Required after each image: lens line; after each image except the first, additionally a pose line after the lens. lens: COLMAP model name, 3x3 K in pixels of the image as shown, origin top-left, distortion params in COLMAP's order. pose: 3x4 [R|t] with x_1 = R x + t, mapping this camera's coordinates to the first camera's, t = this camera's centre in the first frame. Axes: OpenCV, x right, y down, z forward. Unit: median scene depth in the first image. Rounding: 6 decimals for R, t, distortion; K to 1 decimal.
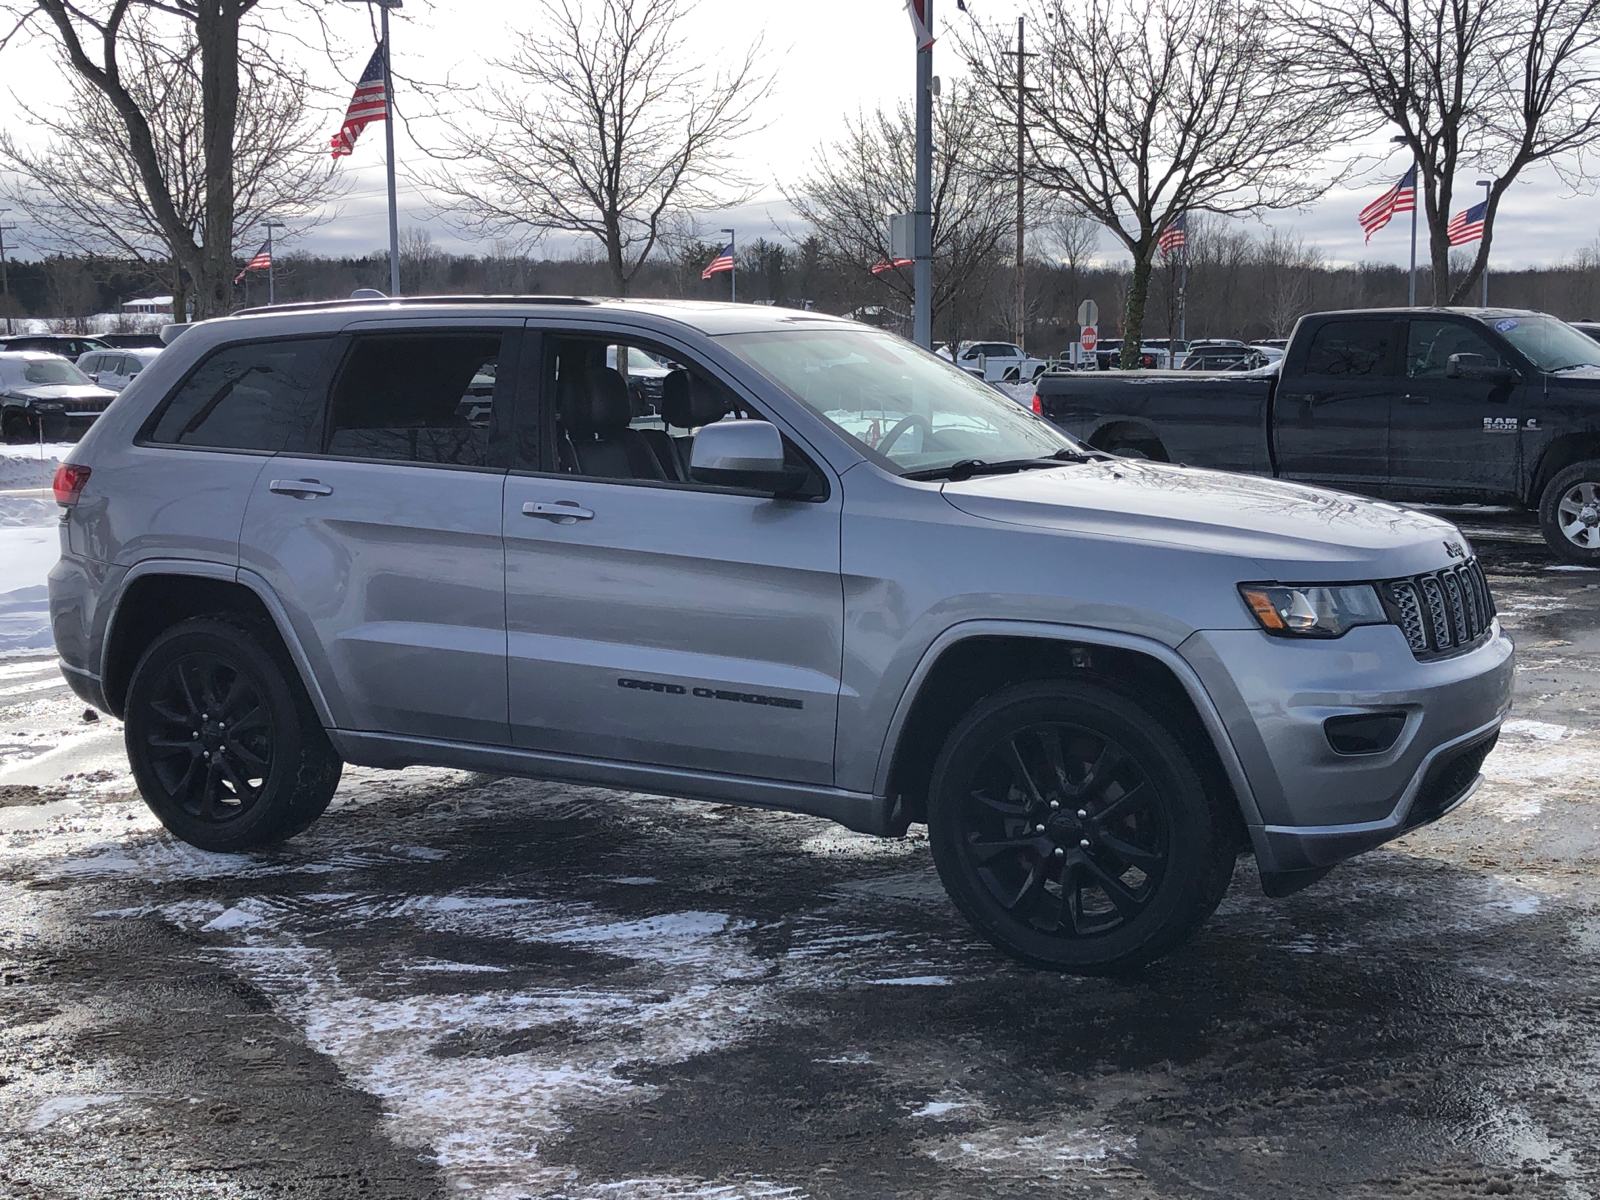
lens RADIAL K [[2029.5, 0, 796.0], [0, 2029.5, 551.5], [0, 0, 1]] dist [0.174904, -0.594410]
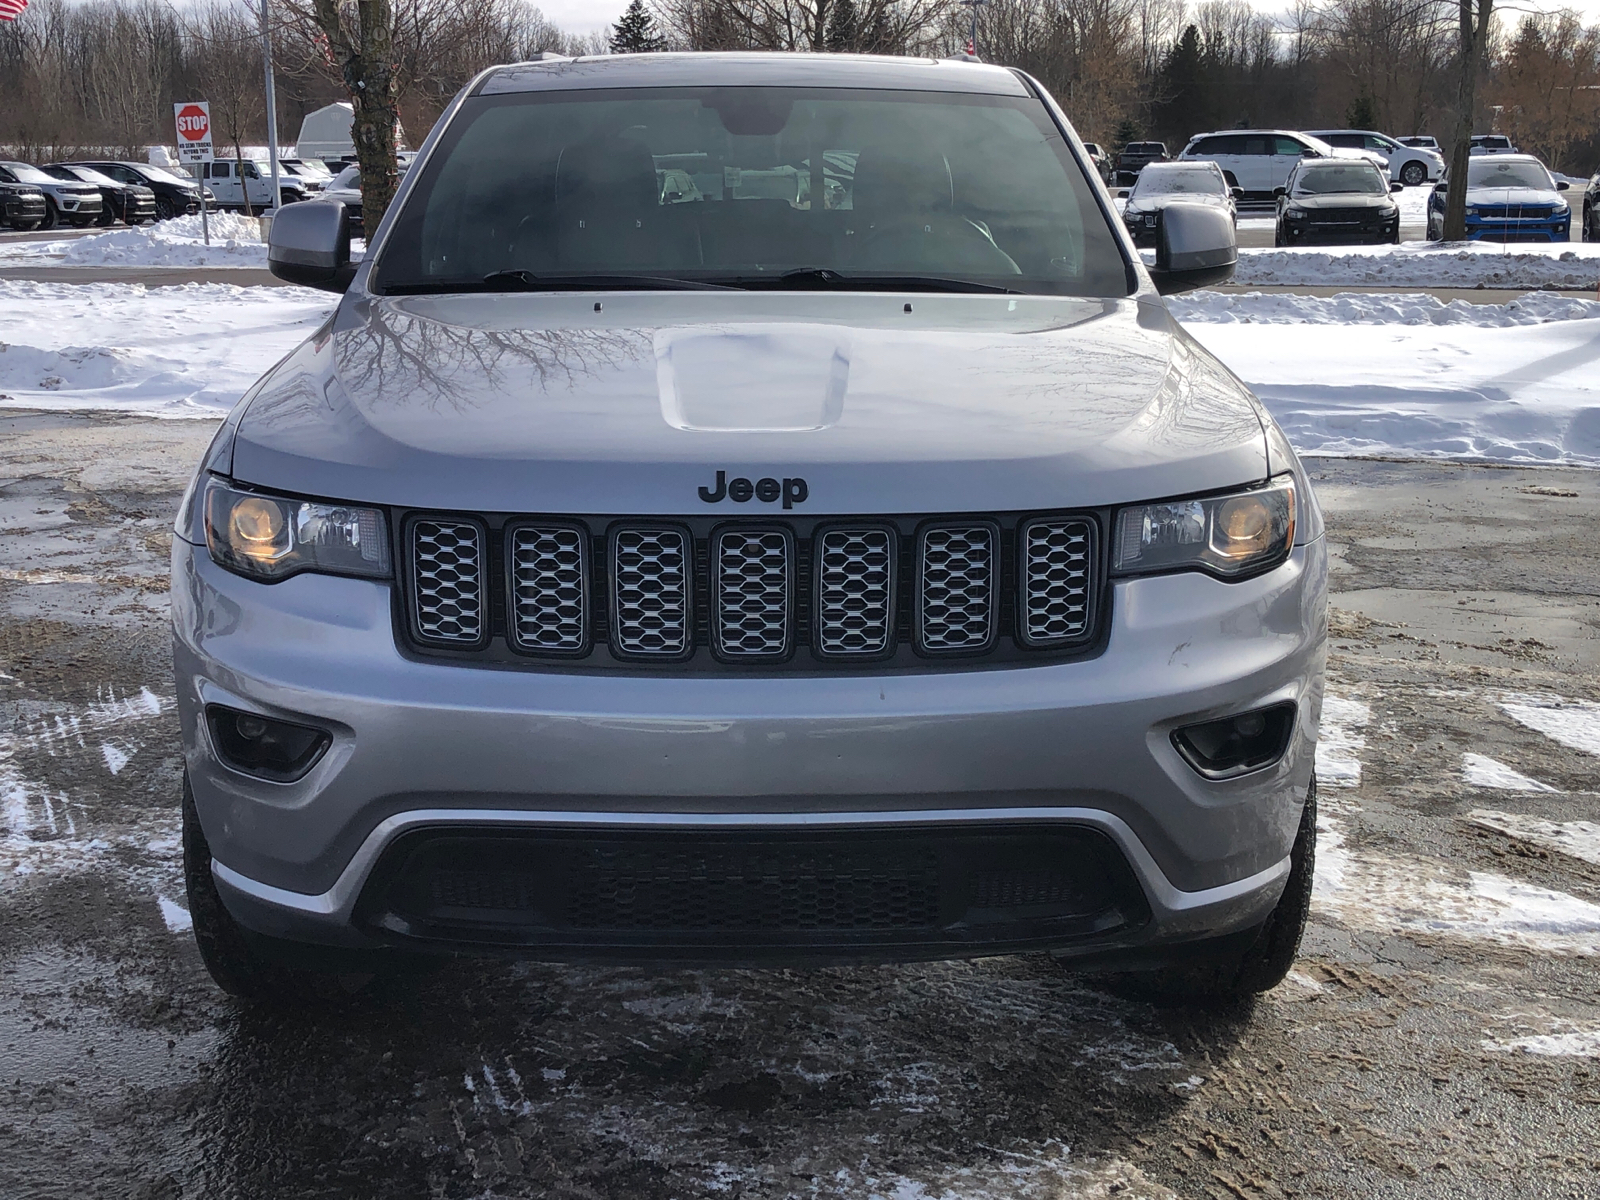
lens RADIAL K [[2029.5, 0, 796.0], [0, 2029.5, 551.5], [0, 0, 1]] dist [0.174904, -0.594410]
pose [[0.504013, 0.171769, -0.846443, 0.772893], [-0.086303, 0.985136, 0.148525, -0.064405], [0.859373, -0.001808, 0.511346, 0.740959]]
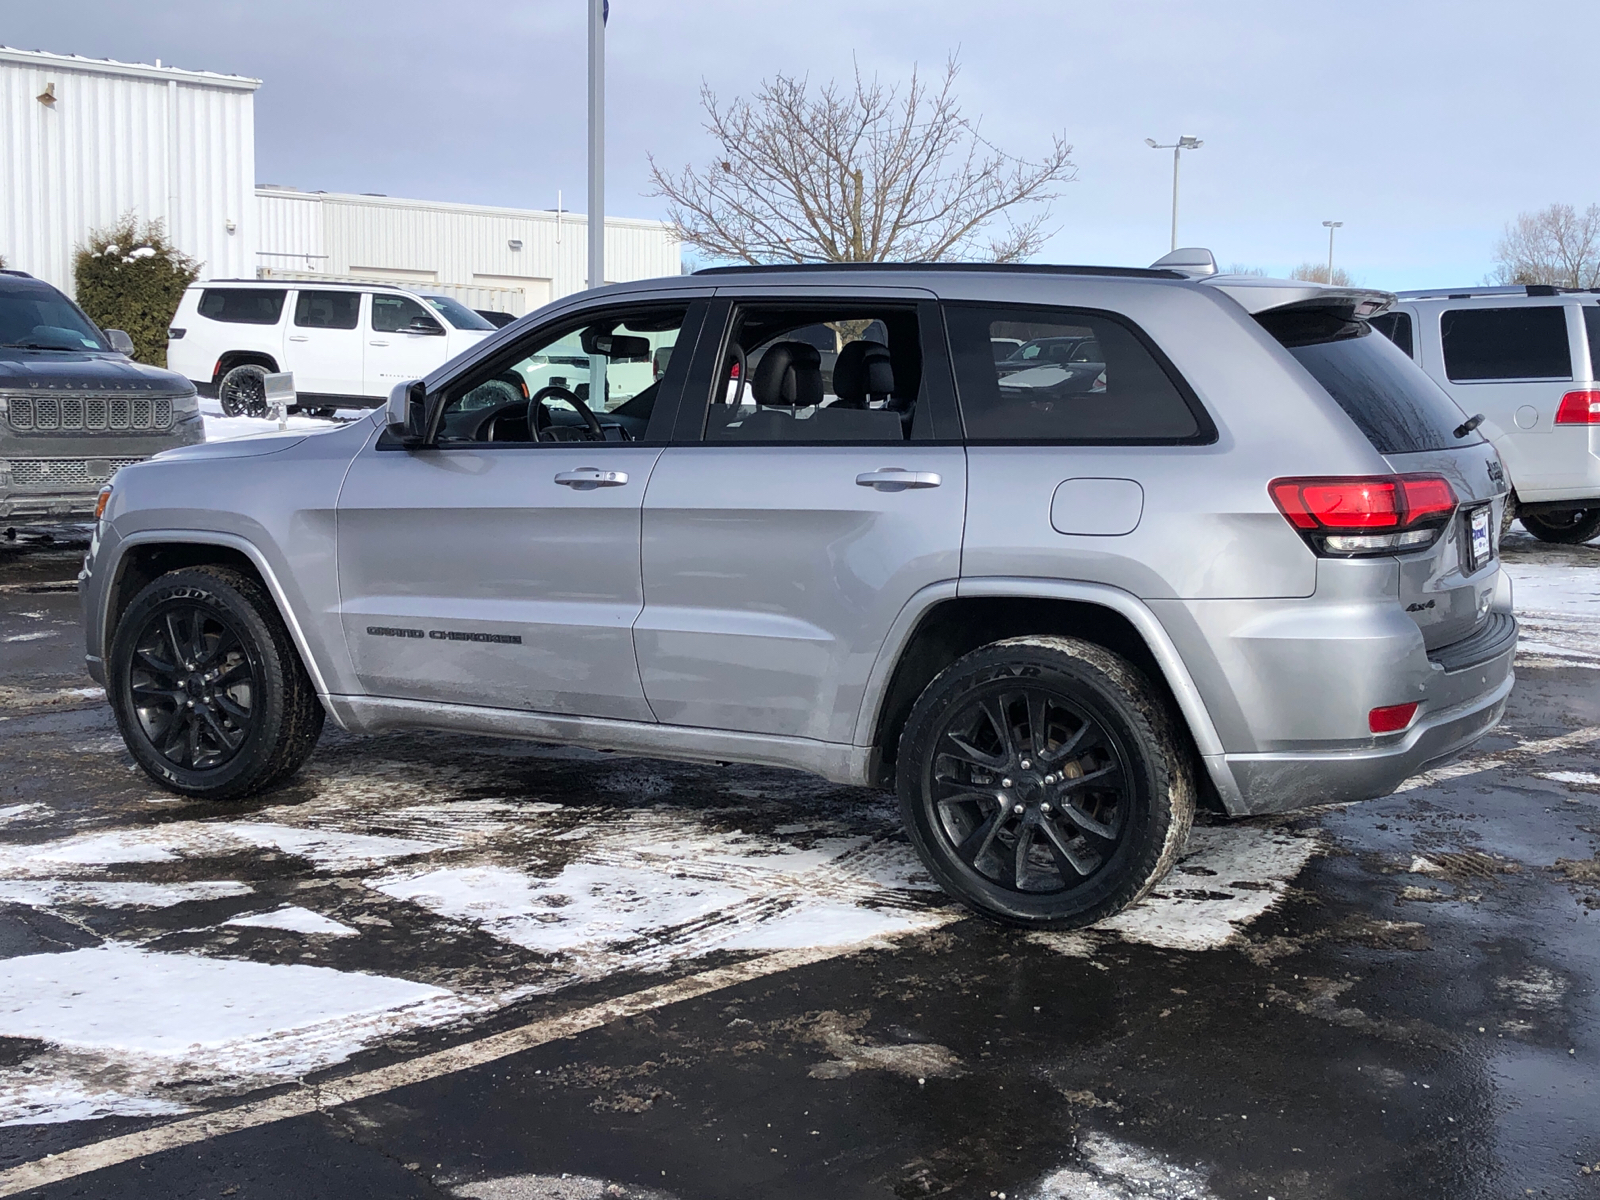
lens RADIAL K [[2029.5, 0, 796.0], [0, 2029.5, 551.5], [0, 0, 1]] dist [0.174904, -0.594410]
pose [[-0.999758, -0.004965, -0.021418, -0.046054], [-0.009017, 0.981067, 0.193458, -0.219316], [0.020052, 0.193605, -0.980875, 2.406659]]
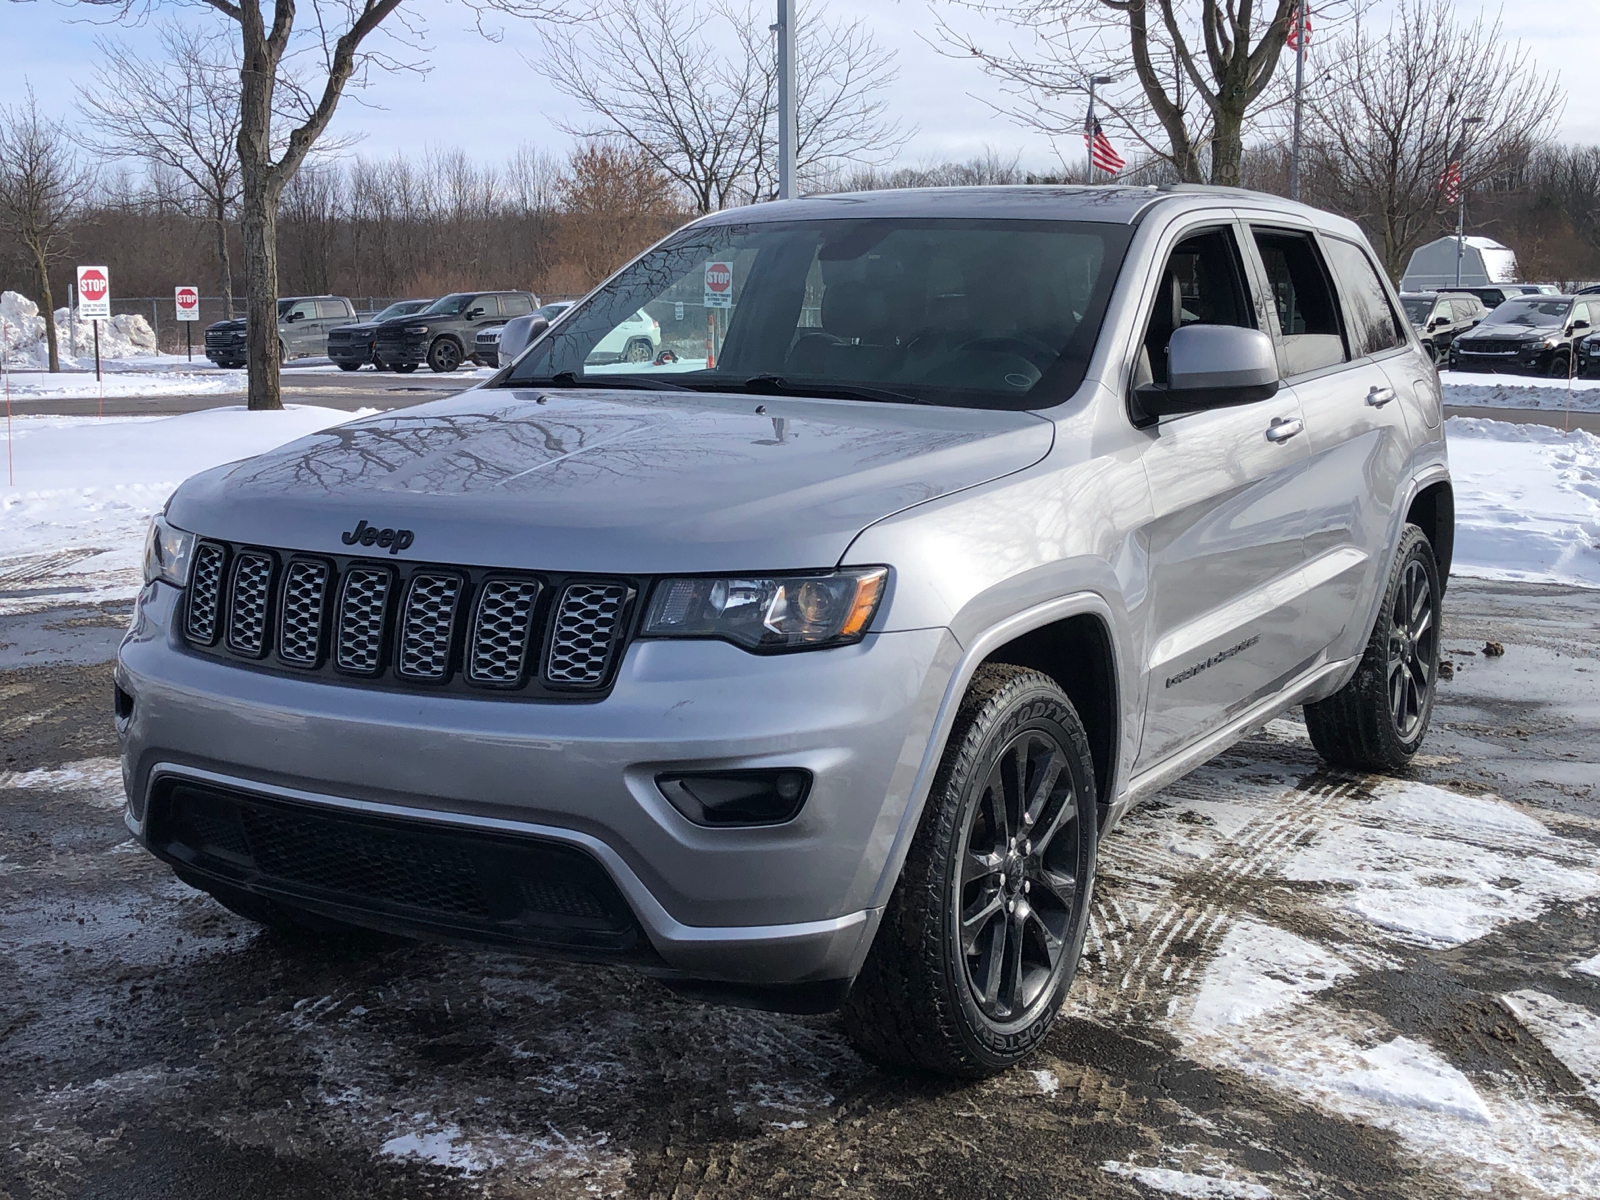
lens RADIAL K [[2029.5, 0, 796.0], [0, 2029.5, 551.5], [0, 0, 1]] dist [0.174904, -0.594410]
pose [[-0.021851, 0.135107, -0.990590, 0.967740], [-0.098030, 0.985762, 0.136611, -0.099502], [0.994944, 0.100092, -0.008296, 1.139740]]
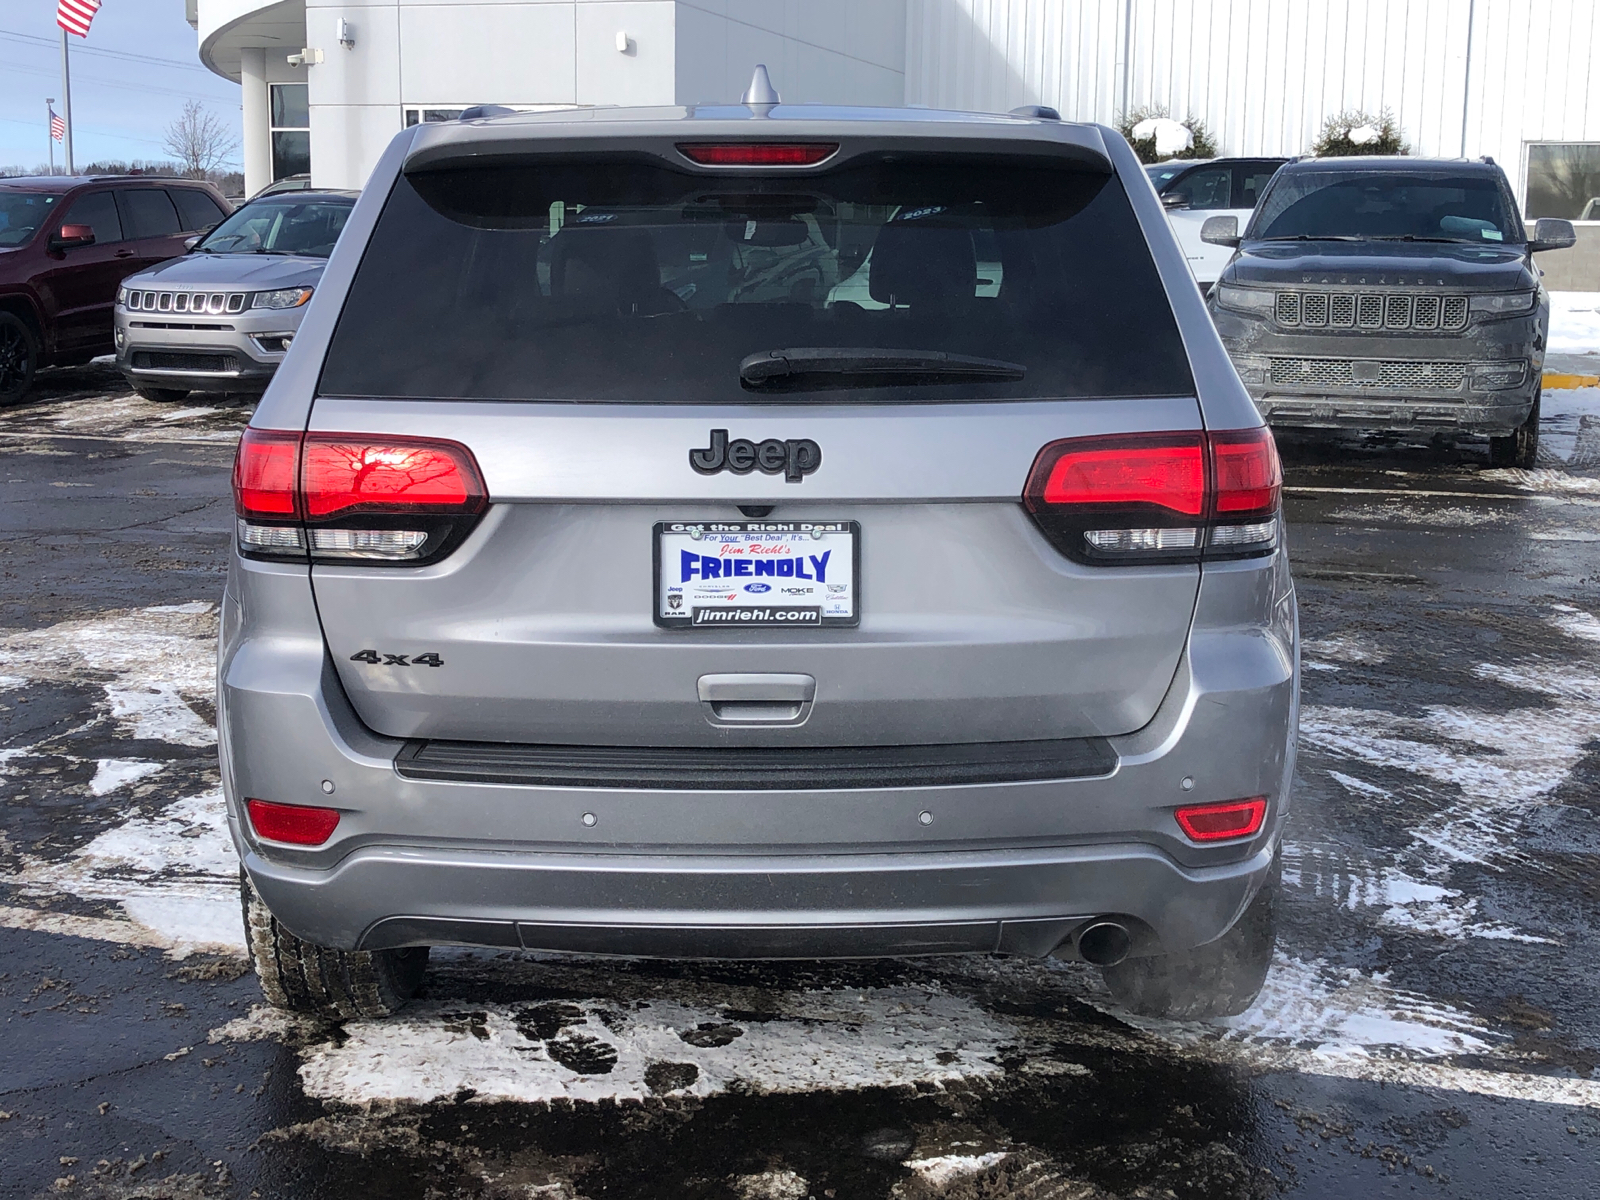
lens RADIAL K [[2029.5, 0, 796.0], [0, 2029.5, 551.5], [0, 0, 1]] dist [0.174904, -0.594410]
pose [[-0.493771, -0.131516, 0.859590, -0.884815], [0.084008, 0.976659, 0.197684, -0.144932], [-0.865525, 0.169823, -0.471197, 1.656535]]
